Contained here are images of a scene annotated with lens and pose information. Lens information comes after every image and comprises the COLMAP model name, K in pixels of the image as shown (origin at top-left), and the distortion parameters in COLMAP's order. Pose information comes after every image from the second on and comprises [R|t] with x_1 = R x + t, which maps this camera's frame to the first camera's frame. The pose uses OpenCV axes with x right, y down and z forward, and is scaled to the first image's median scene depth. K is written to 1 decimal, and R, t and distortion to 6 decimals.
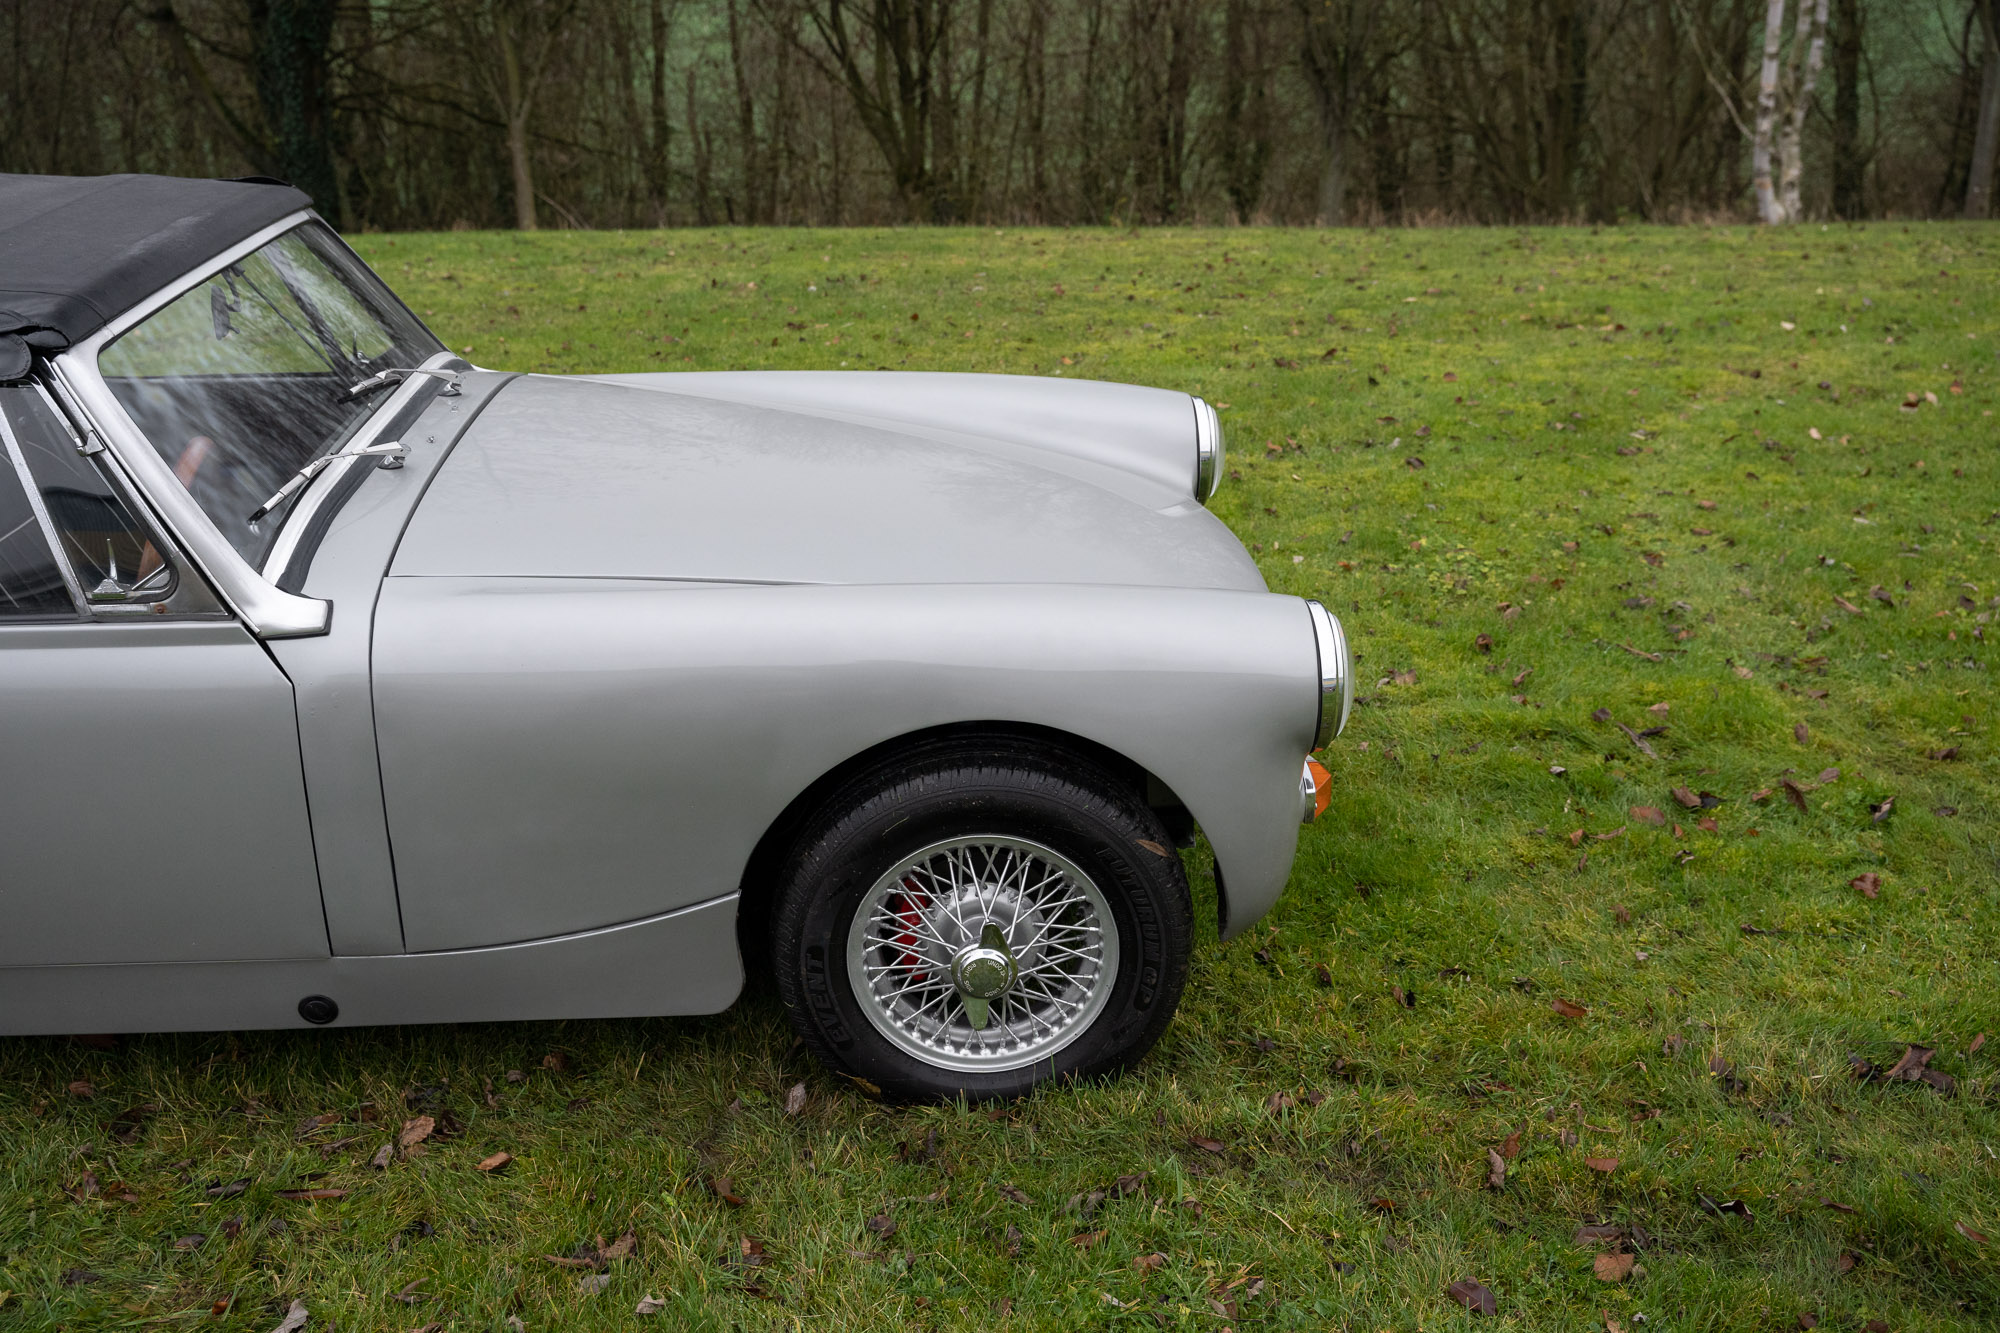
lens RADIAL K [[1938.0, 0, 1001.3], [0, 1938.0, 666.0], [0, 0, 1]] dist [0.006534, 0.000000]
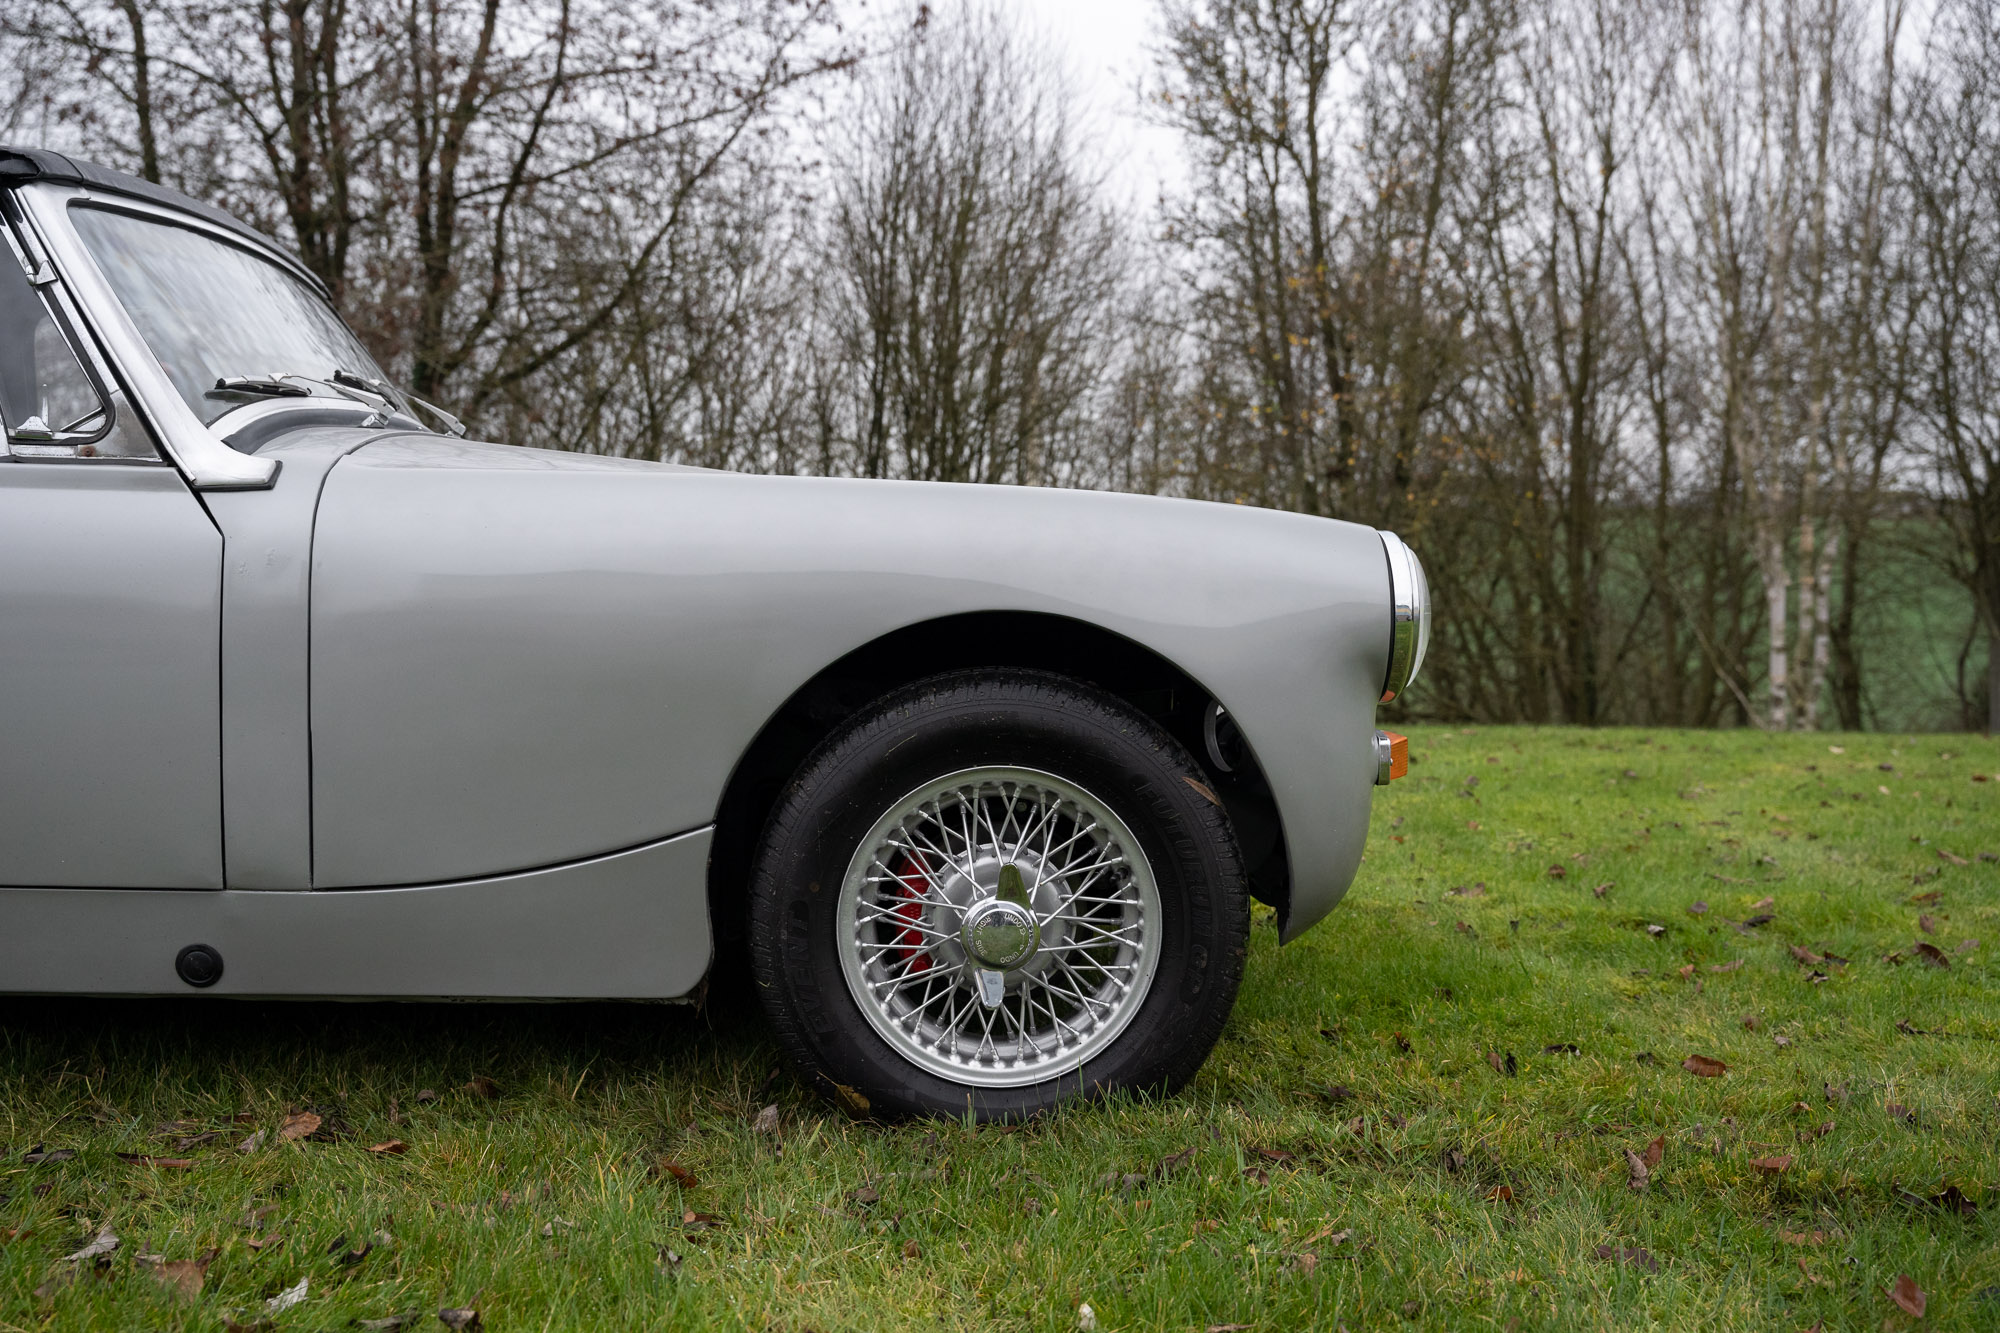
lens RADIAL K [[1938.0, 0, 1006.3], [0, 1938.0, 660.4], [0, 0, 1]] dist [0.006534, 0.000000]
pose [[0.999663, 0.020858, -0.015423, 0.003952], [-0.024608, 0.950617, -0.309390, 0.290496], [0.008208, 0.309666, 0.950810, 0.163828]]
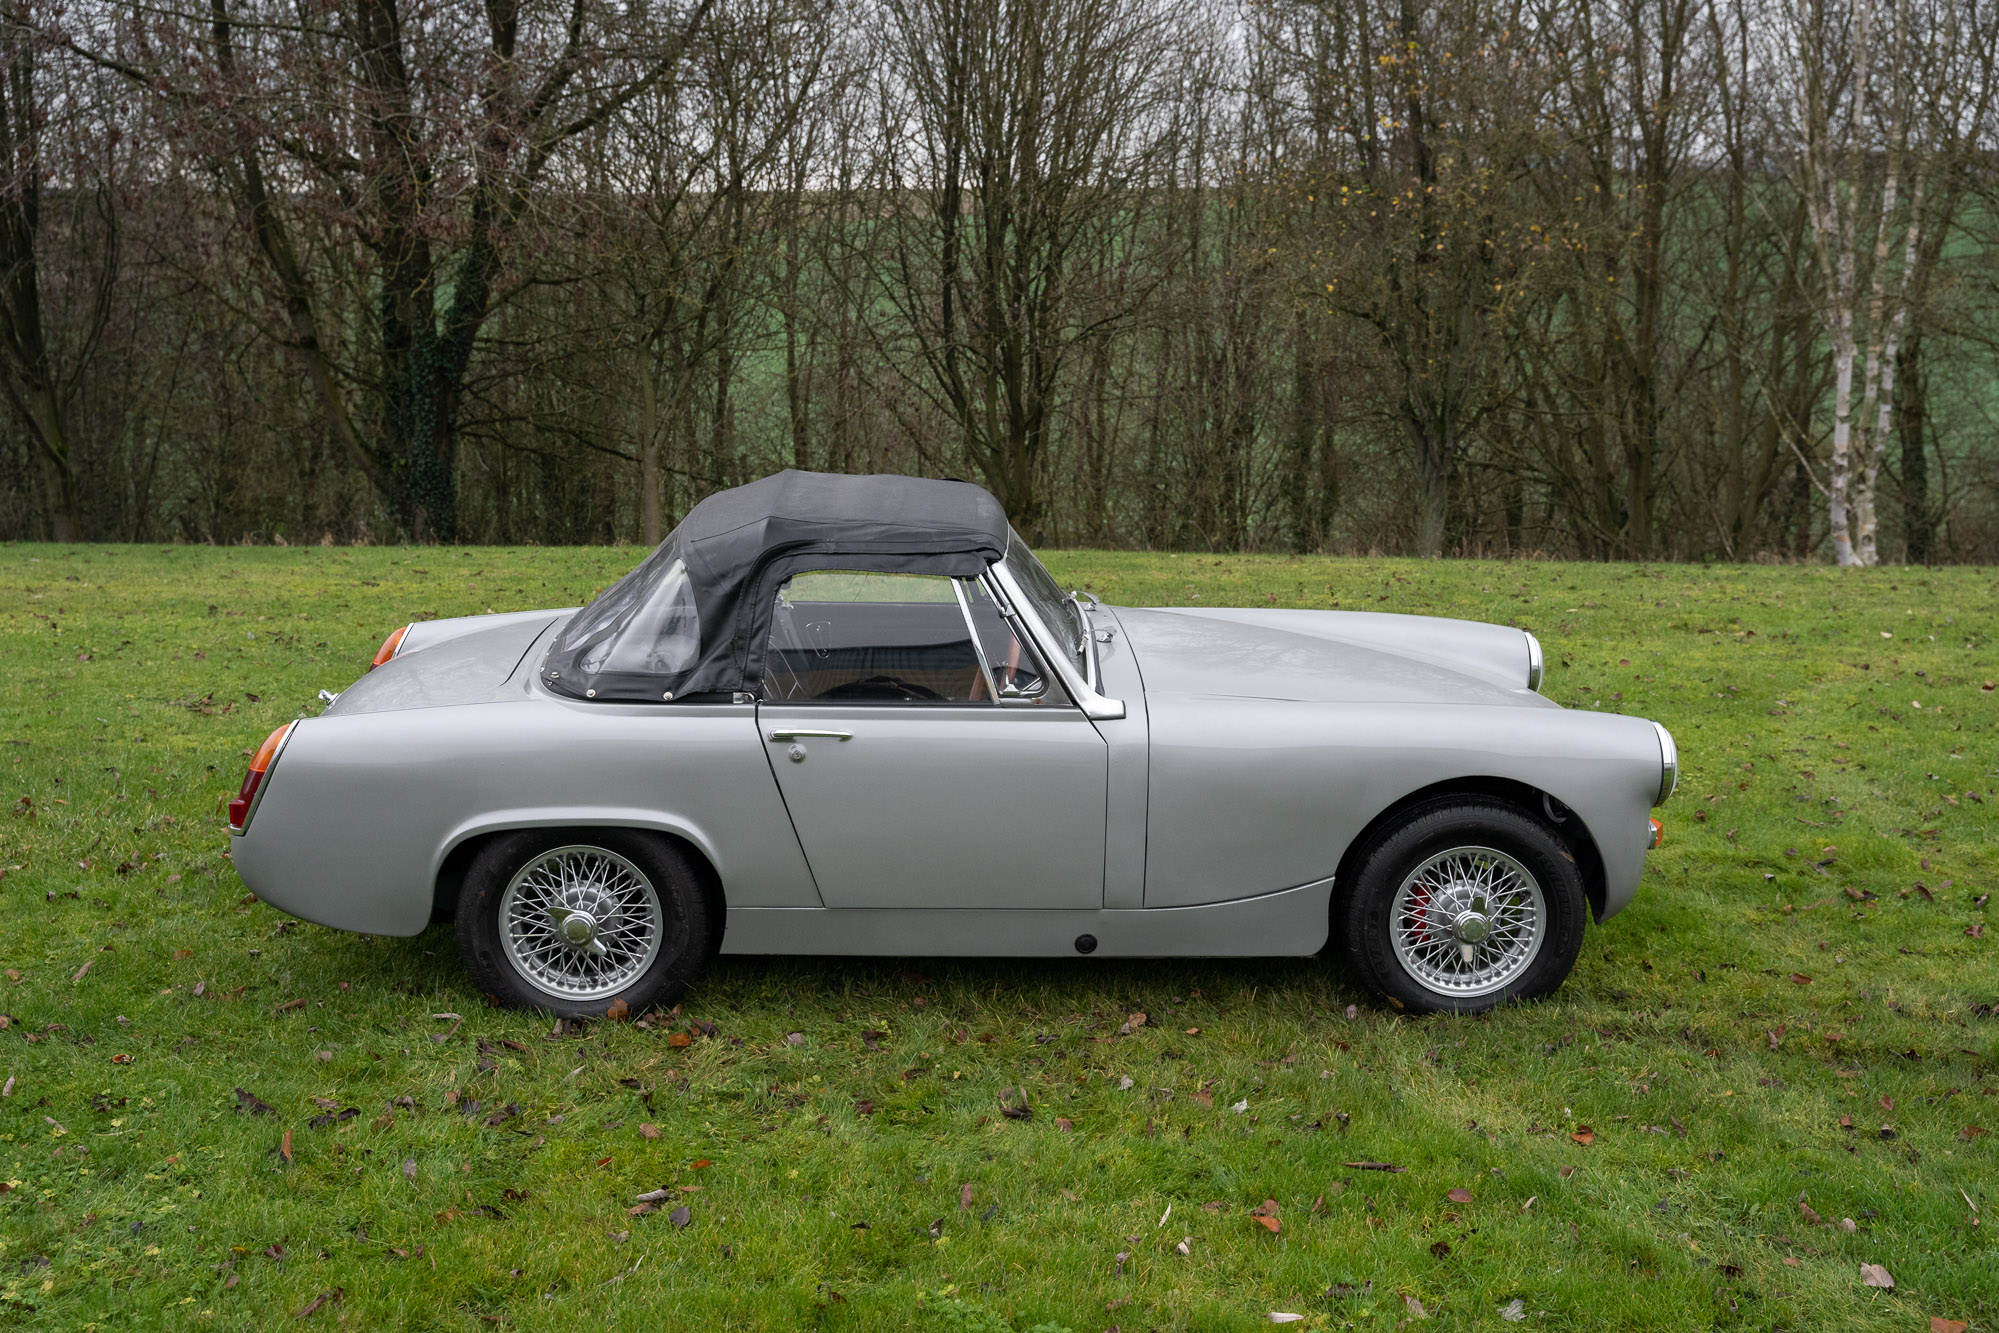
lens RADIAL K [[2045.5, 0, 1107.5], [0, 2045.5, 632.1], [0, 0, 1]] dist [0.013662, 0.000000]
pose [[0.999432, 0.022885, 0.024729, -0.369928], [-0.017780, 0.981652, -0.189848, 0.240945], [-0.028620, 0.189301, 0.981502, -0.803566]]
